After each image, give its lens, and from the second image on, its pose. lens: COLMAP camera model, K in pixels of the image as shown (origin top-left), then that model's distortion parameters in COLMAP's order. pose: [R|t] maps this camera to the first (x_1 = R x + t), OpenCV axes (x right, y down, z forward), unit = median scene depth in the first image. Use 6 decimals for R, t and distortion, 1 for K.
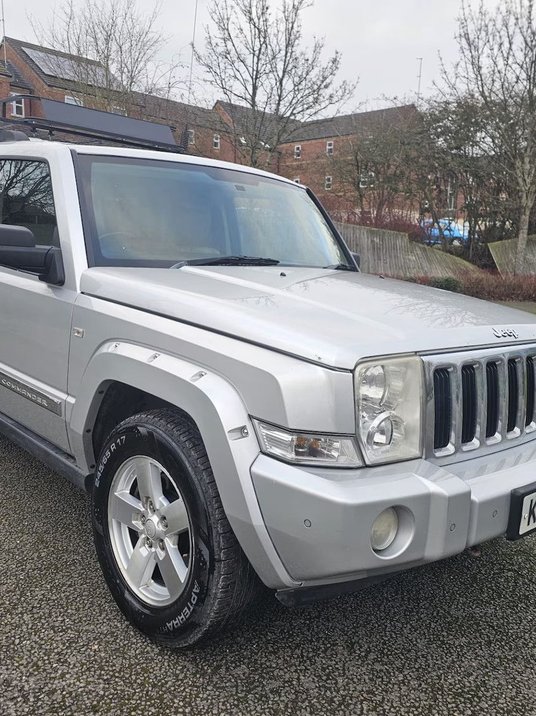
lens RADIAL K [[633.3, 0, 268.0], [0, 633.3, 358.0], [0, 0, 1]] dist [0.000968, 0.002278]
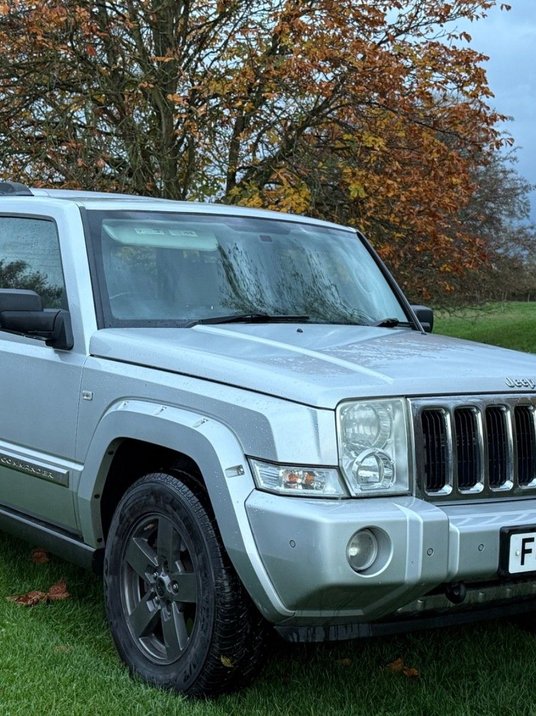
lens RADIAL K [[1084.5, 0, 268.0], [0, 1084.5, 358.0], [0, 0, 1]] dist [-0.023573, -0.036636]
pose [[0.993819, -0.026471, -0.107810, 0.198071], [0.012188, 0.991301, -0.131048, 0.157680], [0.110342, 0.128924, 0.985496, -0.779327]]
